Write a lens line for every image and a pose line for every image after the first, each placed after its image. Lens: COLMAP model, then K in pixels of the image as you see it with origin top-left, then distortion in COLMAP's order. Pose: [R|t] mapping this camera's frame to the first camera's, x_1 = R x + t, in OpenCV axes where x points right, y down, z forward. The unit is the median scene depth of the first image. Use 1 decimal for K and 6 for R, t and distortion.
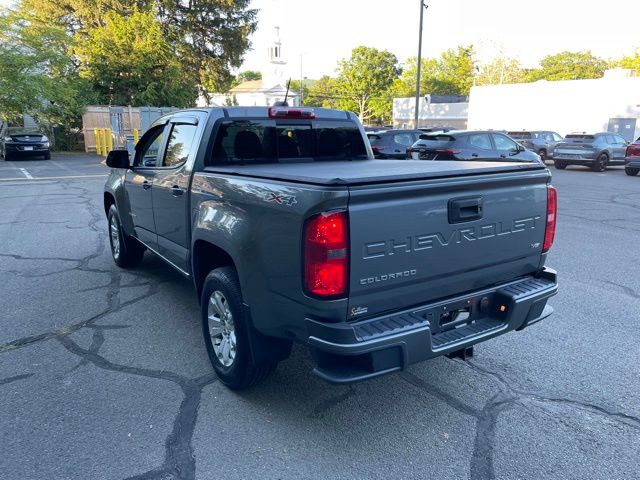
lens RADIAL K [[479.1, 0, 319.2], [0, 479.1, 239.1], [0, 0, 1]] dist [0.076719, -0.097683]
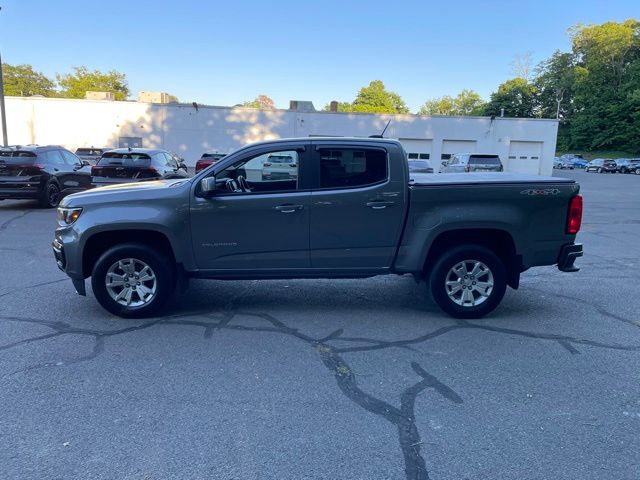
lens RADIAL K [[479.1, 0, 319.3], [0, 479.1, 243.3], [0, 0, 1]] dist [0.076719, -0.097683]
pose [[0.511473, -0.156519, 0.844924, -0.250682], [0.174763, 0.981668, 0.076058, -0.022794], [-0.841340, 0.108760, 0.529451, 0.089541]]
